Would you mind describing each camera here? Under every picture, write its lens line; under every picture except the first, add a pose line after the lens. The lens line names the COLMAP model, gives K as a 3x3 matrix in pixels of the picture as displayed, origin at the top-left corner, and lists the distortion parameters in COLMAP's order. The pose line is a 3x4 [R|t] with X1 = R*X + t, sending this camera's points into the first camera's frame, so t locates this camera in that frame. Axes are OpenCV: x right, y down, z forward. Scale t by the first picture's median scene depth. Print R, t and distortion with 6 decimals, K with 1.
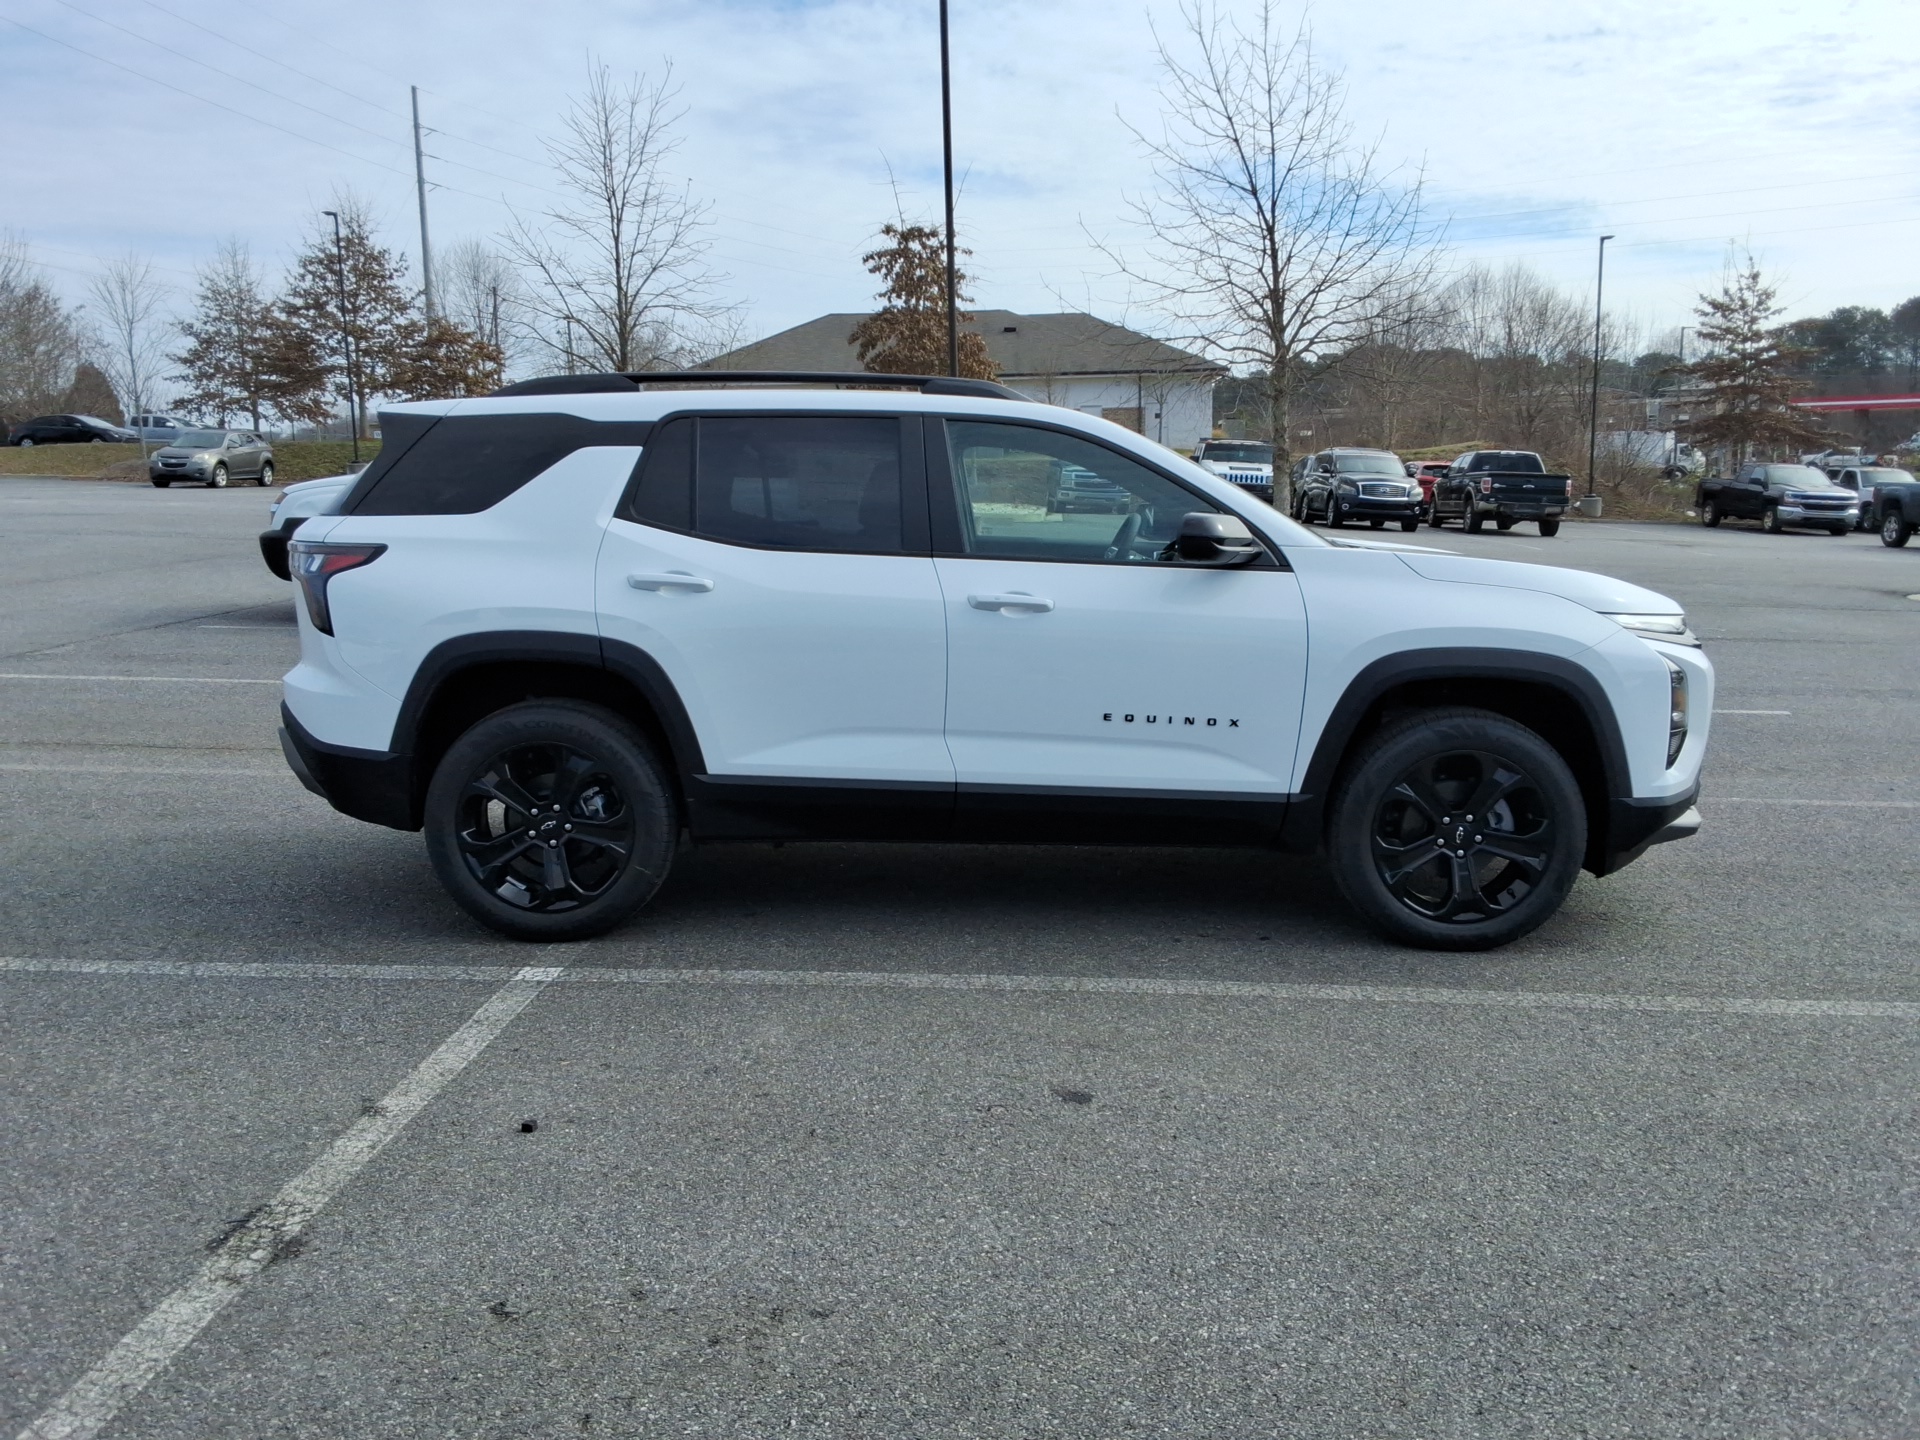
lens RADIAL K [[1531.1, 0, 969.8], [0, 1531.1, 707.9], [0, 0, 1]] dist [0.116796, -0.181787]
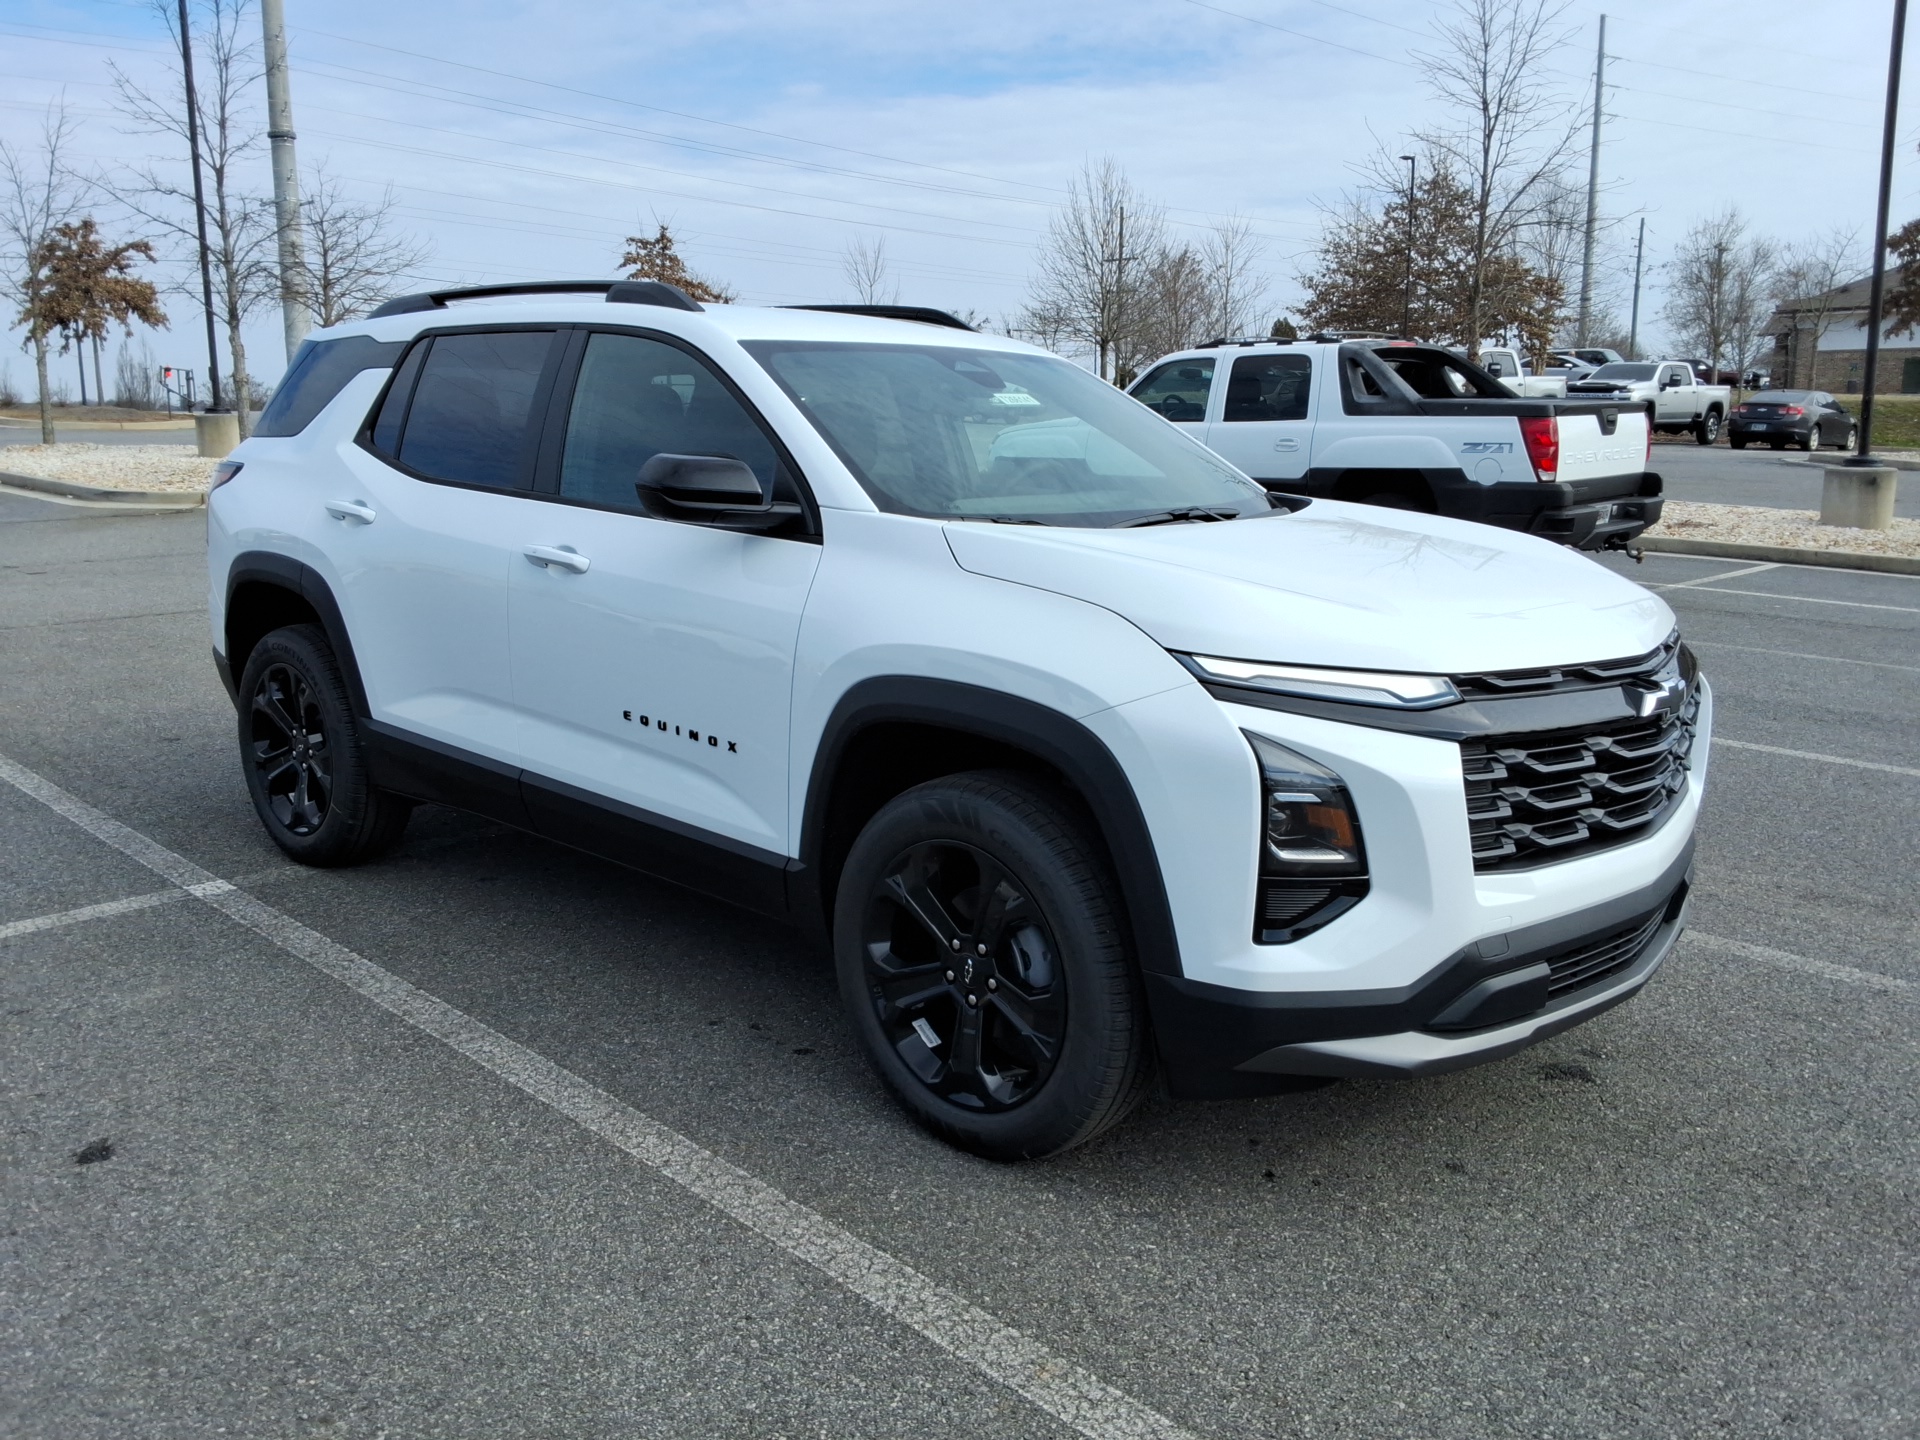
lens RADIAL K [[1531.1, 0, 969.8], [0, 1531.1, 707.9], [0, 0, 1]] dist [0.116796, -0.181787]
pose [[0.756997, 0.130788, -0.640195, 0.709029], [-0.108592, 0.991320, 0.074116, -0.073300], [0.644332, 0.013414, 0.764628, 0.509664]]
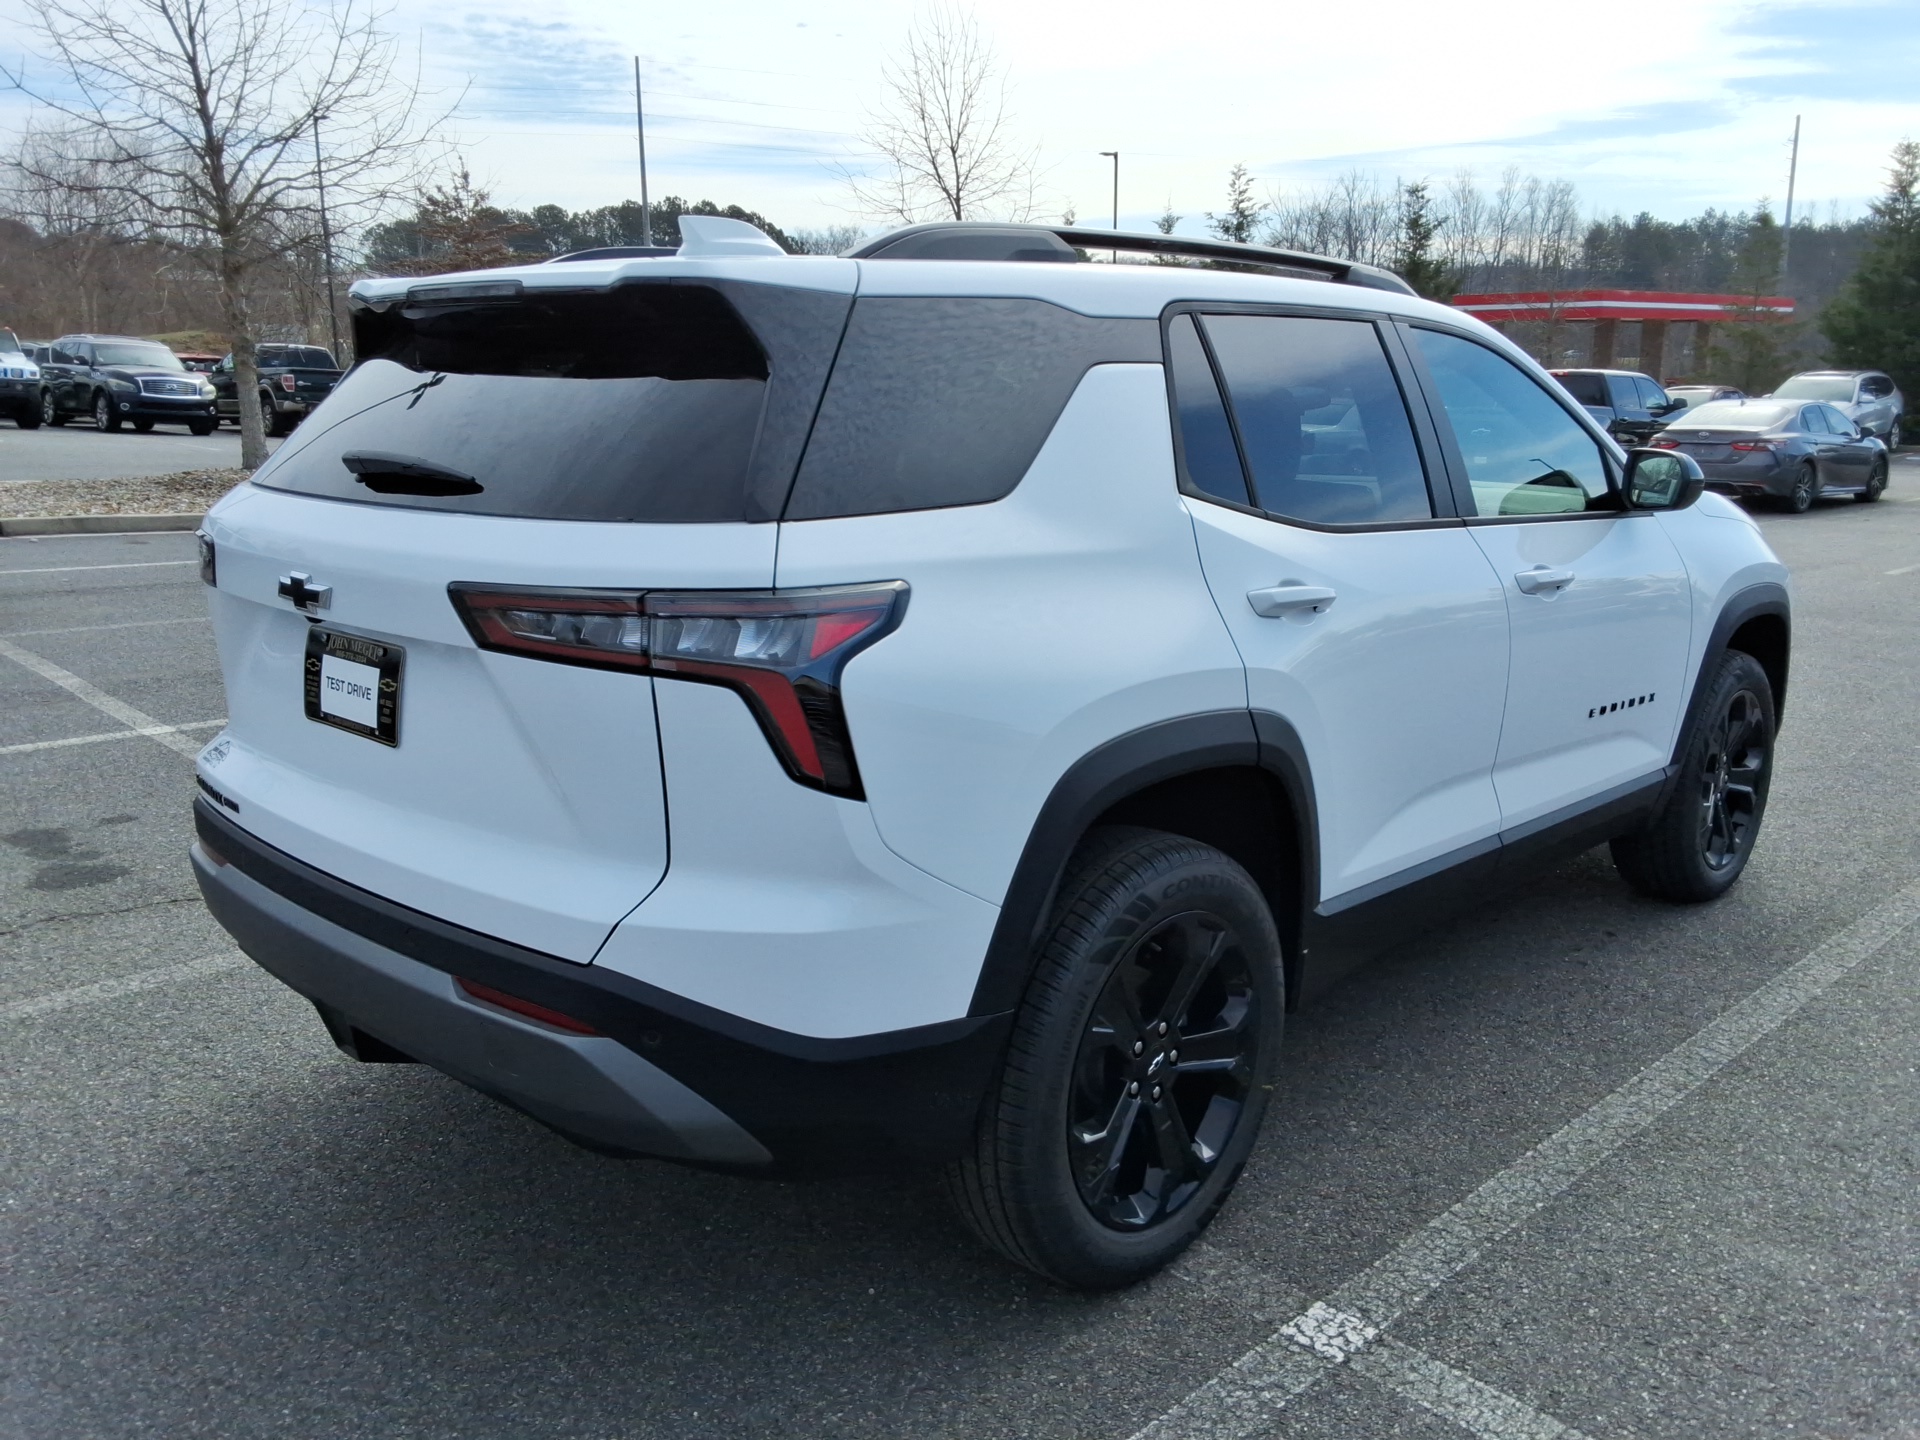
lens RADIAL K [[1531.1, 0, 969.8], [0, 1531.1, 707.9], [0, 0, 1]] dist [0.116796, -0.181787]
pose [[0.667870, -0.149642, 0.729079, -0.702028], [0.106396, 0.988715, 0.105468, -0.114688], [-0.736634, 0.007133, 0.676254, 0.683506]]
